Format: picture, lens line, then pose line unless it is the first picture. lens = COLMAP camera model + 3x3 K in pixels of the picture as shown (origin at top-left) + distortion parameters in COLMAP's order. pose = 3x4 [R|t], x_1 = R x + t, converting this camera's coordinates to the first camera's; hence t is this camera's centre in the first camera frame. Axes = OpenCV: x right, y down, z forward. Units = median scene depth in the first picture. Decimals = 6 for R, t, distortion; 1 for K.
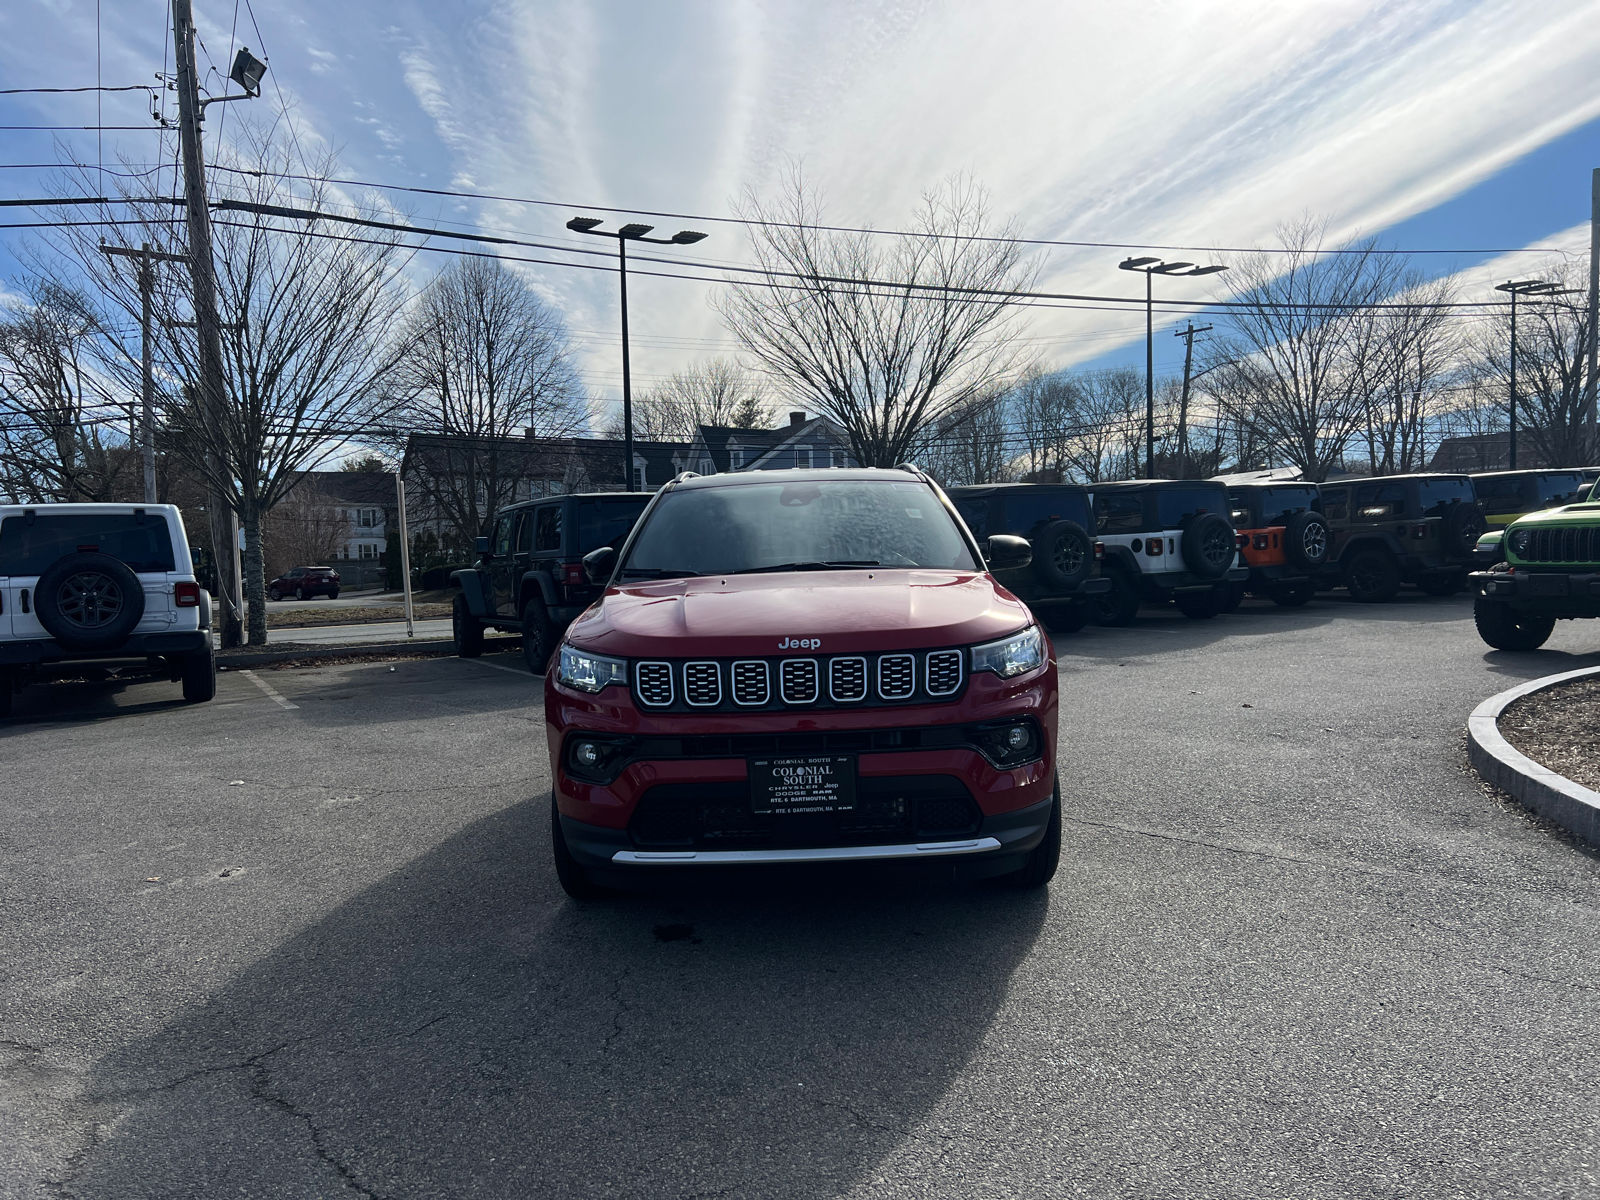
lens RADIAL K [[1198.6, 0, 785.6], [0, 1198.6, 600.8], [0, 0, 1]] dist [0.091815, -0.118816]
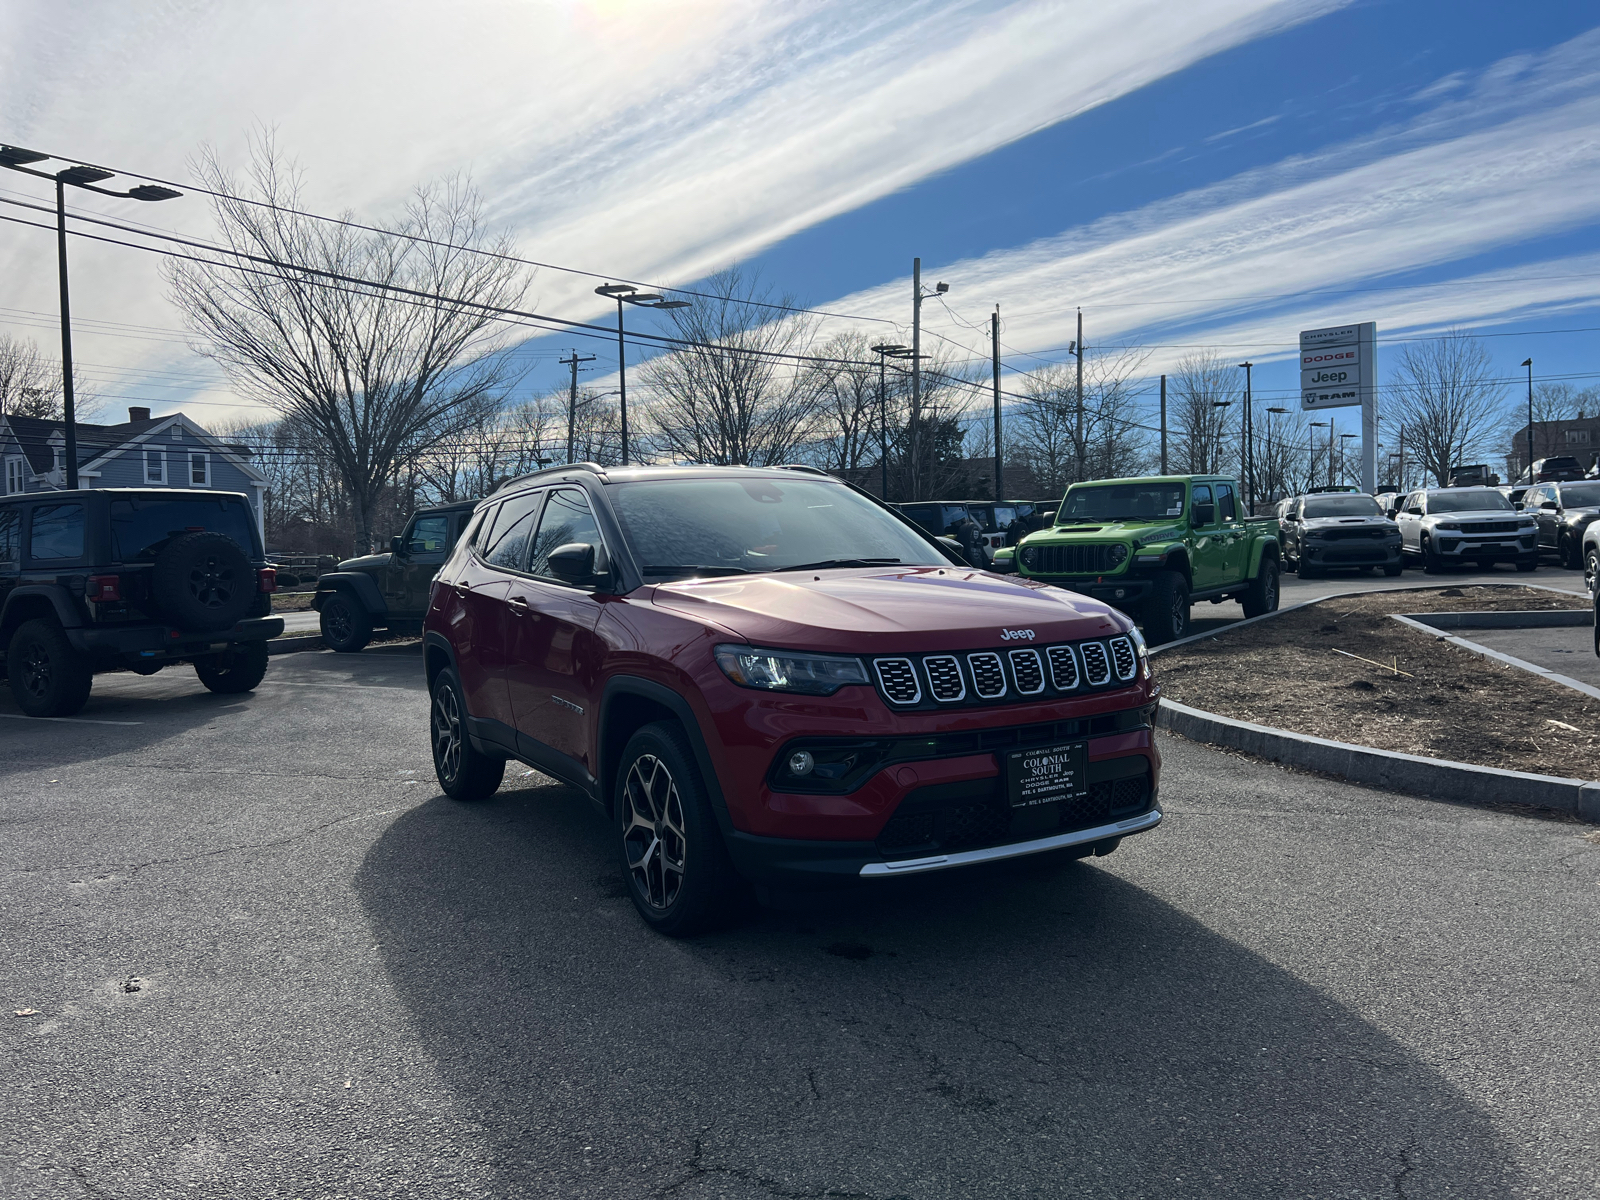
lens RADIAL K [[1198.6, 0, 785.6], [0, 1198.6, 600.8], [0, 0, 1]] dist [0.091815, -0.118816]
pose [[0.859641, -0.011473, 0.510770, -0.299890], [0.020007, 0.999737, -0.011217, 0.006705], [-0.510507, 0.019861, 0.859644, 0.106797]]
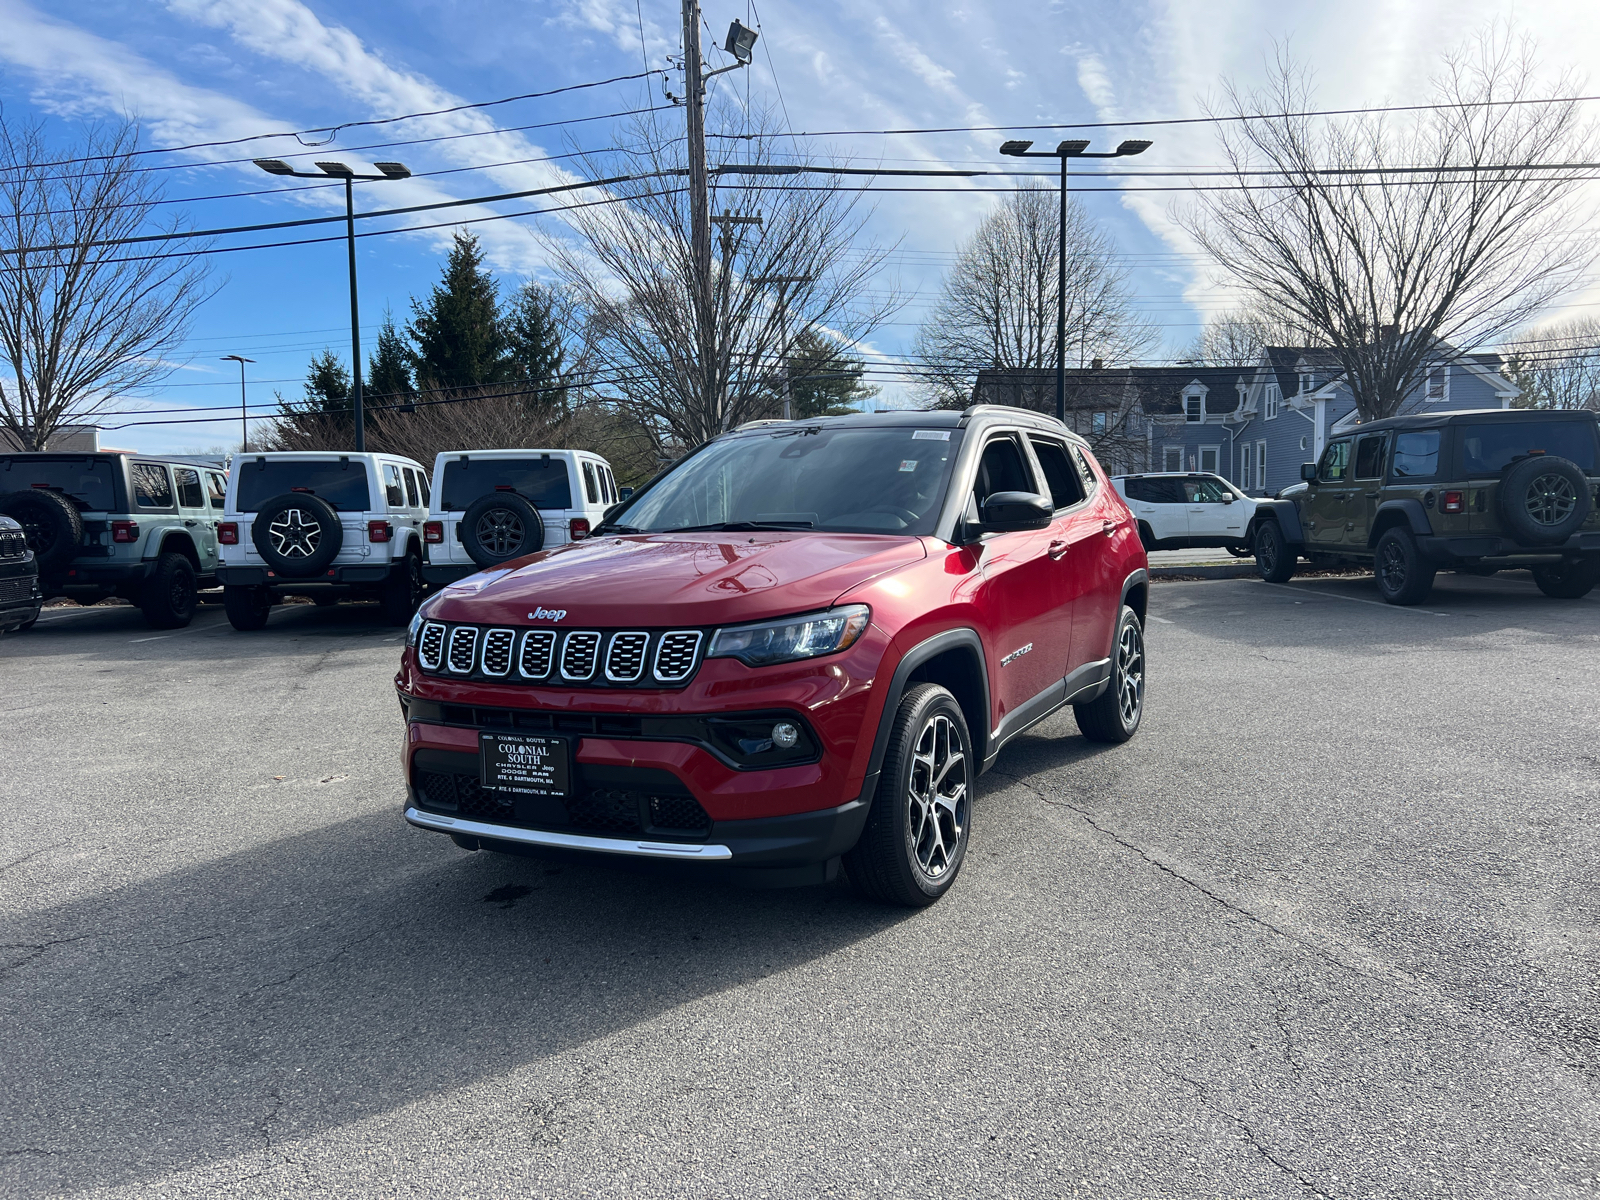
lens RADIAL K [[1199.1, 0, 792.7], [0, 1199.1, 599.3], [0, 0, 1]] dist [0.061544, -0.067290]
pose [[0.888204, 0.049411, -0.456784, 0.275205], [-0.024302, 0.997861, 0.060686, -0.016974], [0.458805, -0.042801, 0.887505, 0.114646]]
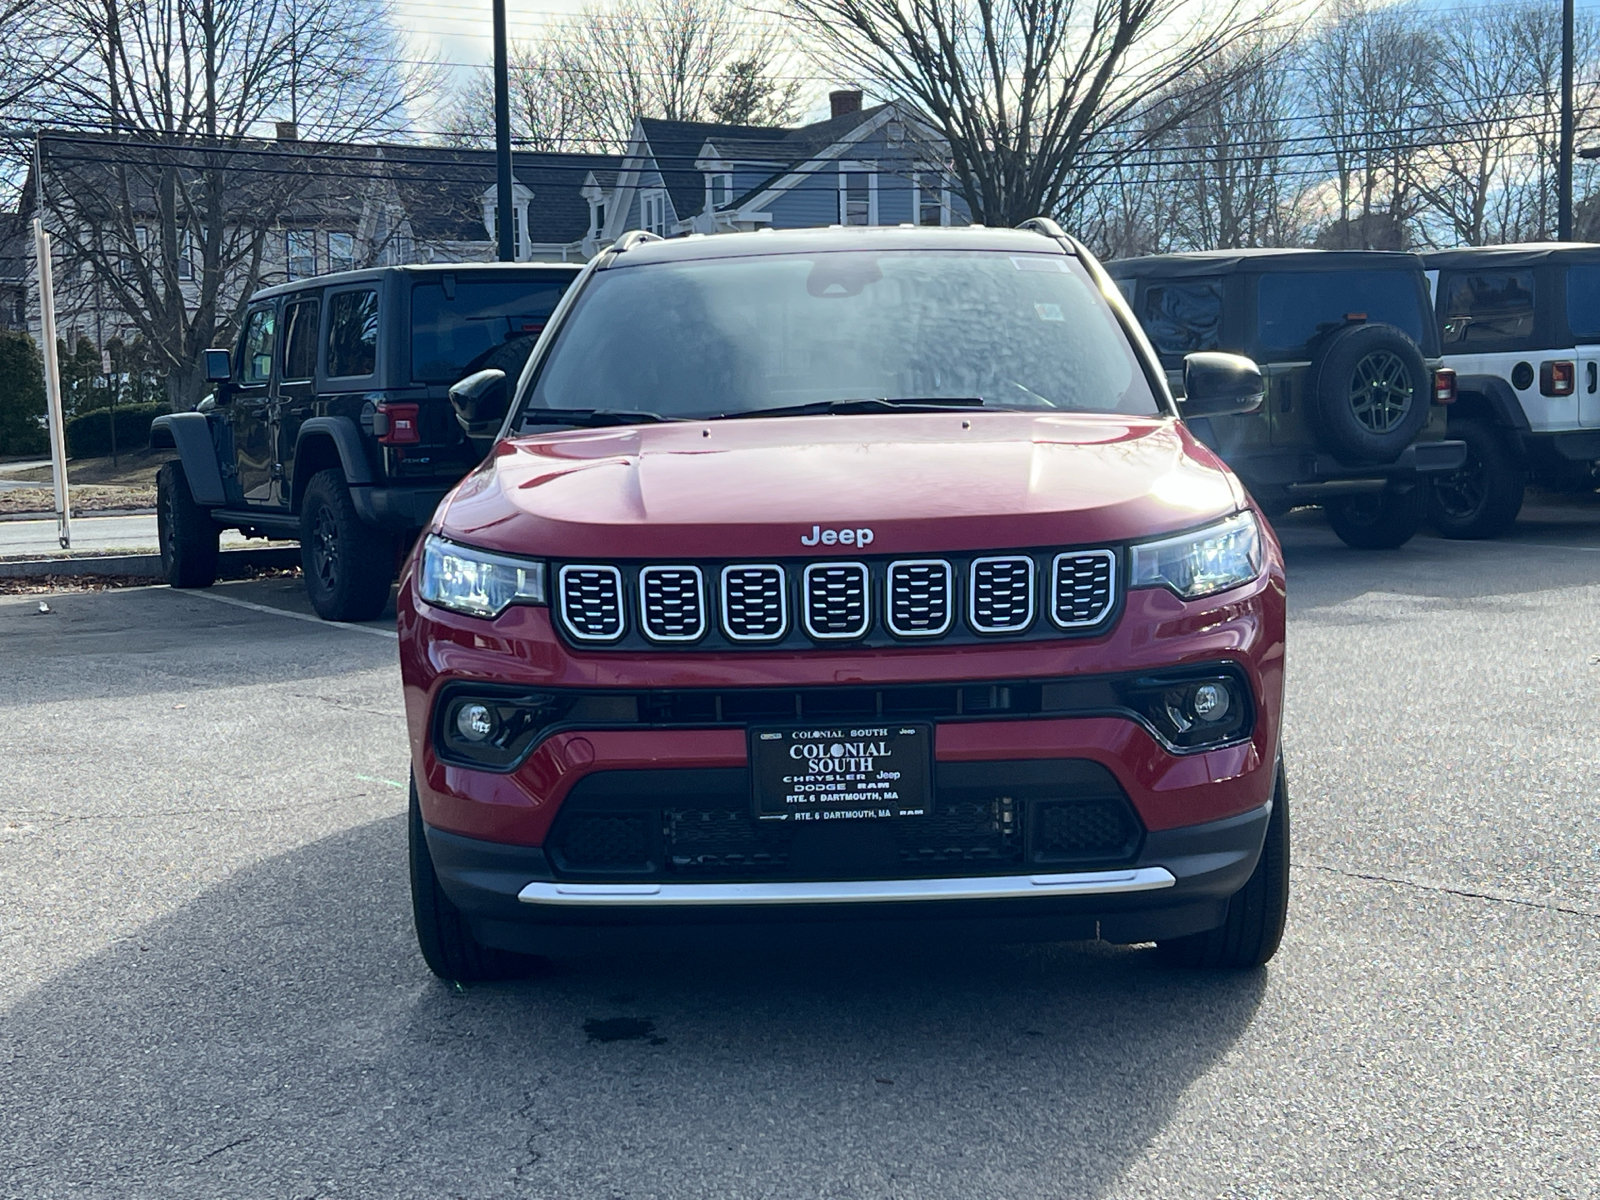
lens RADIAL K [[2495.7, 0, 784.1], [0, 2495.7, 645.6], [0, 0, 1]] dist [0.259733, -1.147009]
pose [[0.999876, 0.009471, -0.012583, 0.000642], [-0.008673, 0.998036, 0.062038, 0.005947], [0.013146, -0.061921, 0.997994, -0.101295]]
